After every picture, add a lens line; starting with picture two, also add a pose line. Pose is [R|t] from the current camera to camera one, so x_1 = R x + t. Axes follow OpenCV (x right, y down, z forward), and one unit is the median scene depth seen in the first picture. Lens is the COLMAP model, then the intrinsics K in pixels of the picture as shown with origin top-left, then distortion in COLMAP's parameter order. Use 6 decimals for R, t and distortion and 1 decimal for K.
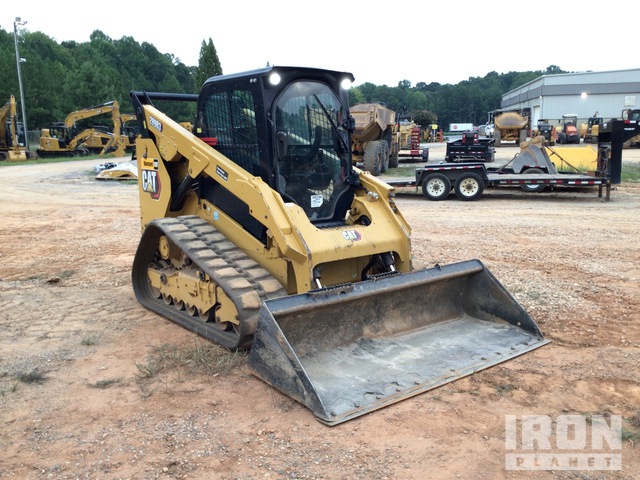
lens RADIAL K [[555.7, 0, 318.9], [0, 555.7, 243.2], [0, 0, 1]] dist [0.004368, 0.001487]
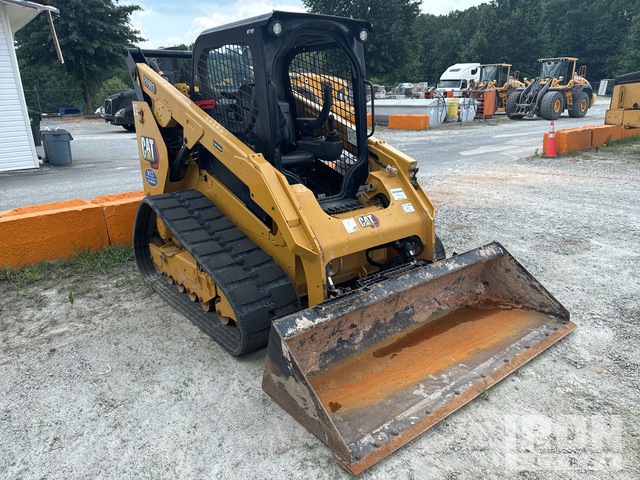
lens RADIAL K [[444.0, 0, 315.0], [0, 444.0, 249.7], [0, 0, 1]] dist [-0.000040, -0.000639]
pose [[0.999910, -0.000780, -0.013425, -0.014539], [0.002928, 0.986990, 0.160754, -0.074930], [0.013125, -0.160779, 0.986903, 0.282810]]
